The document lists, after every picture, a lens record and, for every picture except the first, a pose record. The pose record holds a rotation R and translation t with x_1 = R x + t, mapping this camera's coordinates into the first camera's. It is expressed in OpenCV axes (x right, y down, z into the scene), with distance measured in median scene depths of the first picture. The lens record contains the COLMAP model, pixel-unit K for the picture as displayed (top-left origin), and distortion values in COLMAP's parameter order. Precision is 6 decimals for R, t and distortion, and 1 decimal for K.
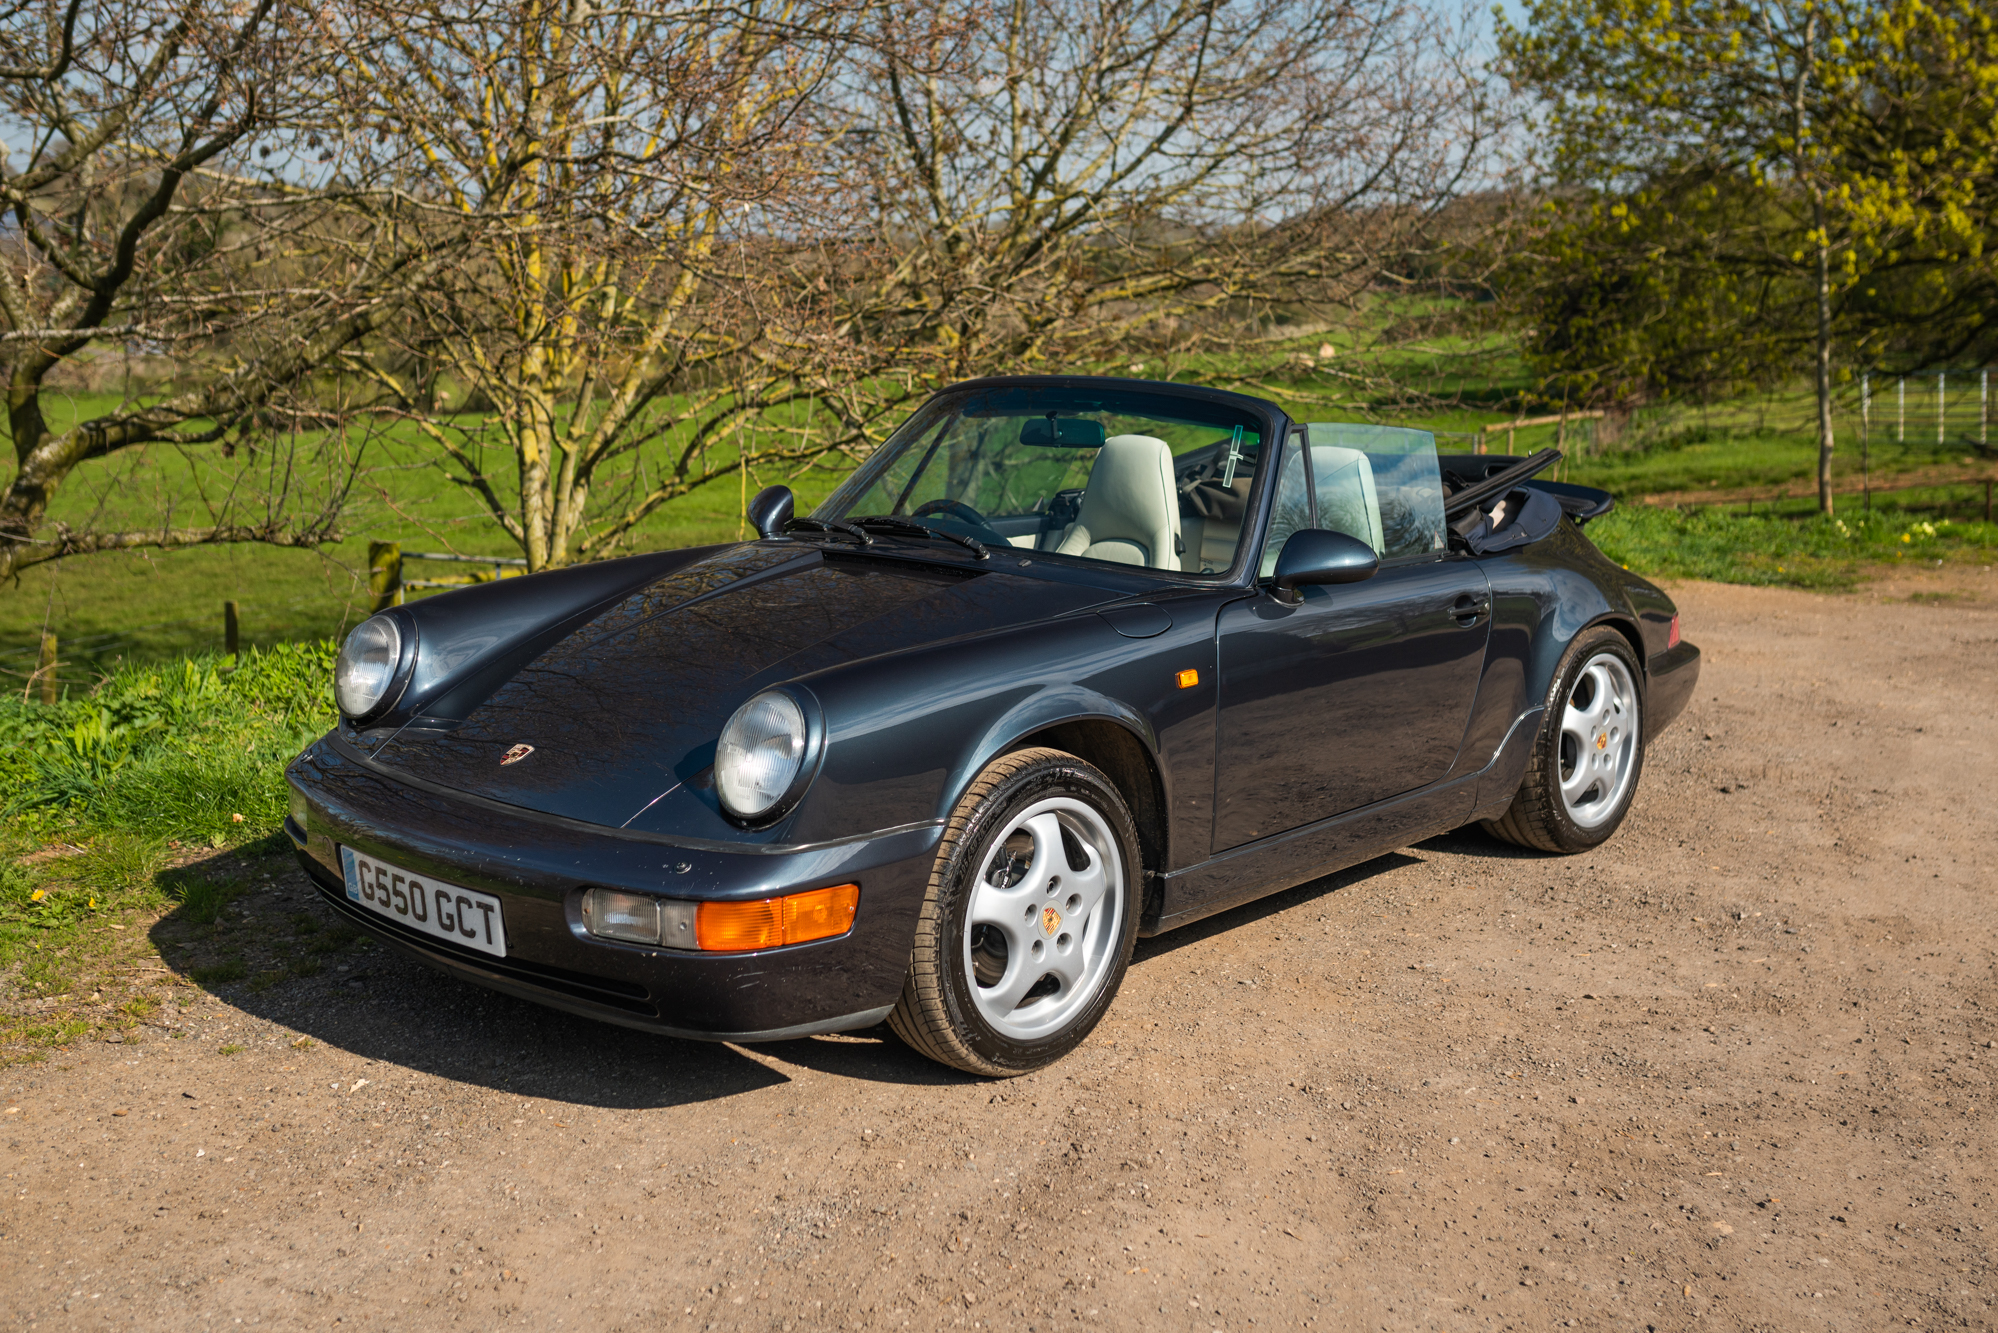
lens RADIAL K [[2032.2, 0, 1046.6], [0, 2032.2, 655.7], [0, 0, 1]] dist [-0.062443, 0.083707]
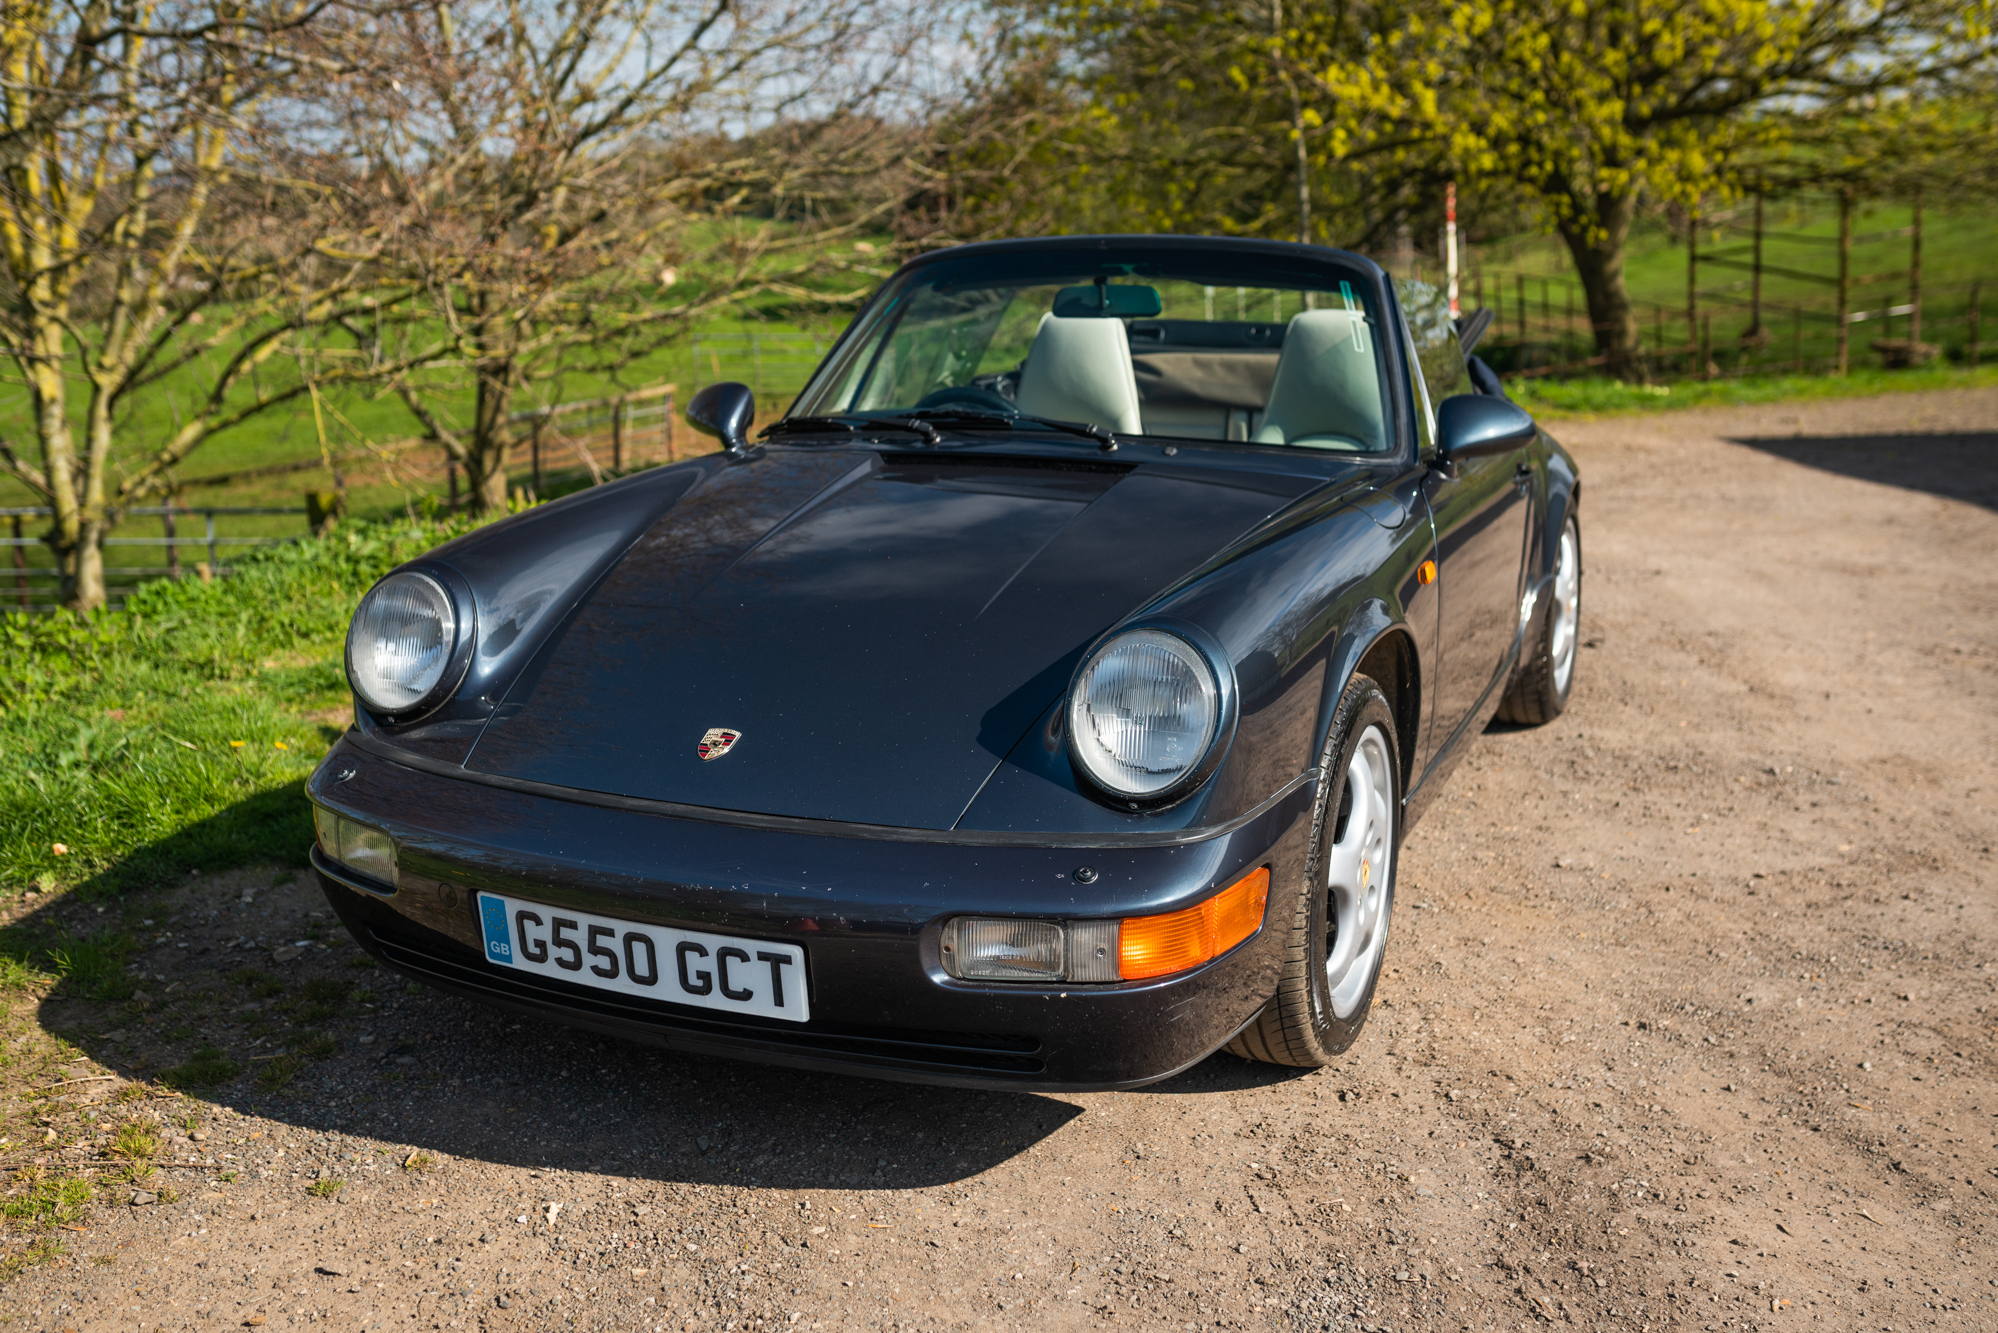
lens RADIAL K [[1871.6, 0, 993.1], [0, 1871.6, 685.3], [0, 0, 1]] dist [0.003756, 0.023160]
pose [[0.963402, -0.095933, 0.250305, -0.338230], [0.077260, 0.993516, 0.083413, -0.022686], [-0.256684, -0.061021, 0.964567, 0.310891]]
